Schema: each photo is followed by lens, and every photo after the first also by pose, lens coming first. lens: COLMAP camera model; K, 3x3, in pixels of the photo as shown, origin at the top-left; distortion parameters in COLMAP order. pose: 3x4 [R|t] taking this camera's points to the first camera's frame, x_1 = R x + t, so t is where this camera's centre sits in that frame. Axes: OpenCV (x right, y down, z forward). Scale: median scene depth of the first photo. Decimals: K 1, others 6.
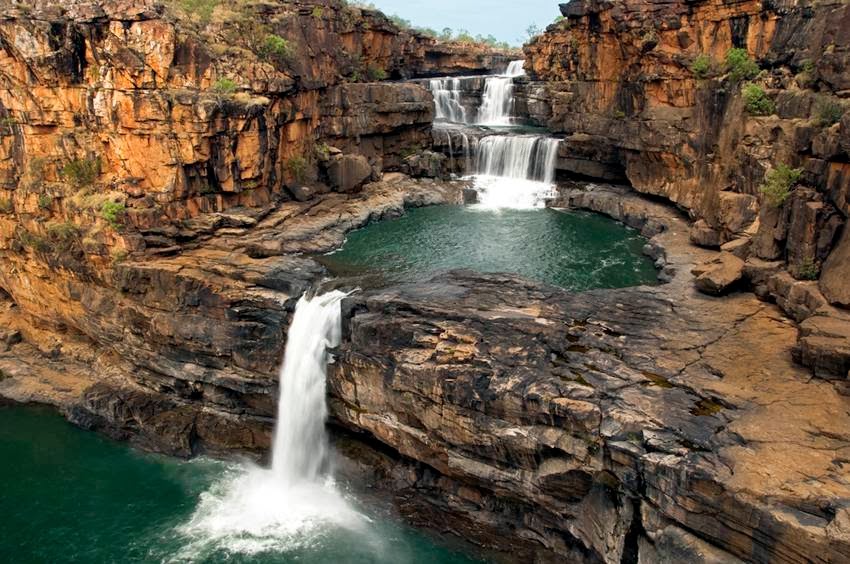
lens RADIAL K [[737.8, 0, 425.0], [0, 737.8, 282.0], [0, 0, 1]] dist [-0.195507, 0.180001]
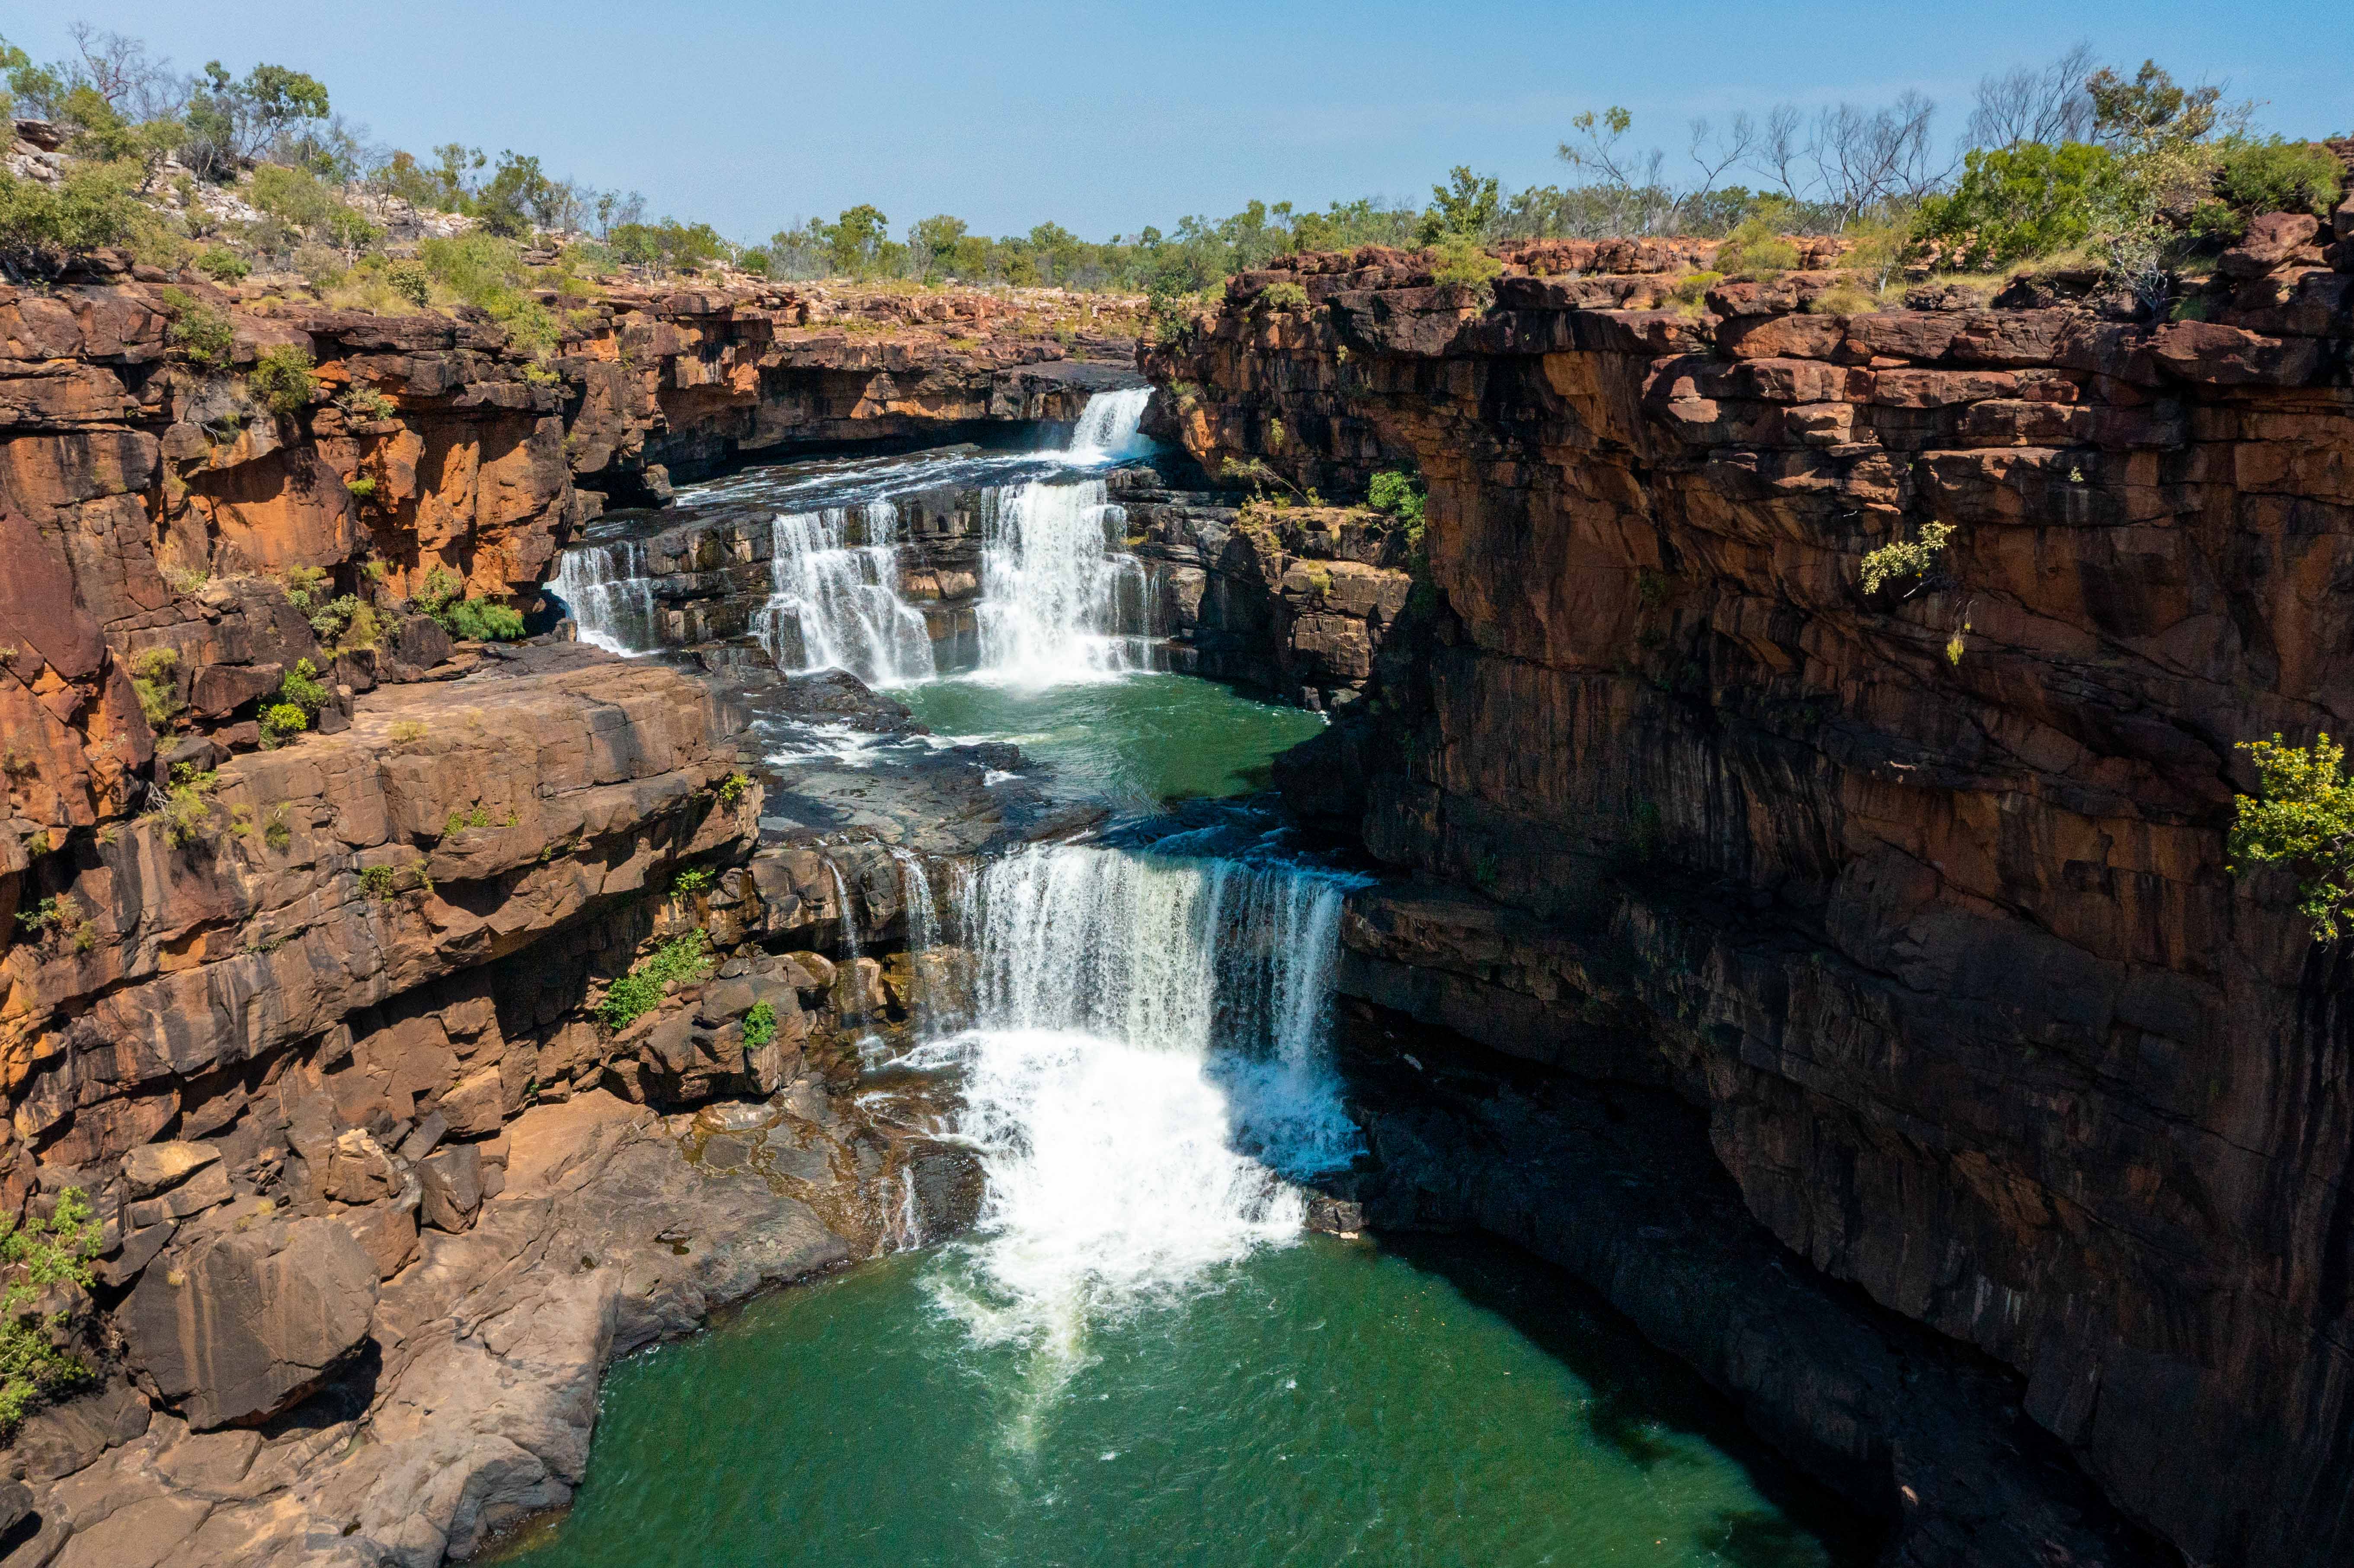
lens RADIAL K [[1796.4, 0, 1232.5], [0, 1796.4, 663.5], [0, 0, 1]] dist [0.002463, 0.002985]
pose [[0.980246, -0.066856, 0.186139, 0.063953], [0.074555, 0.996614, -0.034665, -0.288238], [-0.183192, 0.047858, 0.981912, 0.547934]]
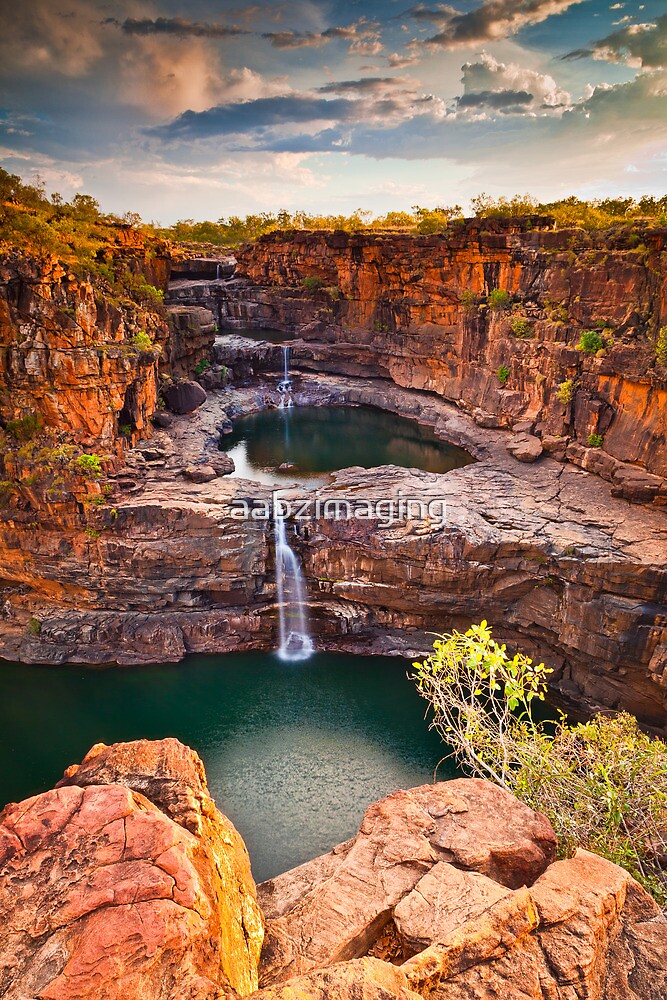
lens RADIAL K [[763.2, 0, 333.5], [0, 763.2, 500.0], [0, 0, 1]] dist [0.002463, 0.002985]
pose [[0.877550, -0.165161, 0.450142, -0.493239], [0.129242, 0.985533, 0.109644, -0.093206], [-0.461738, -0.038041, 0.886200, -0.191756]]
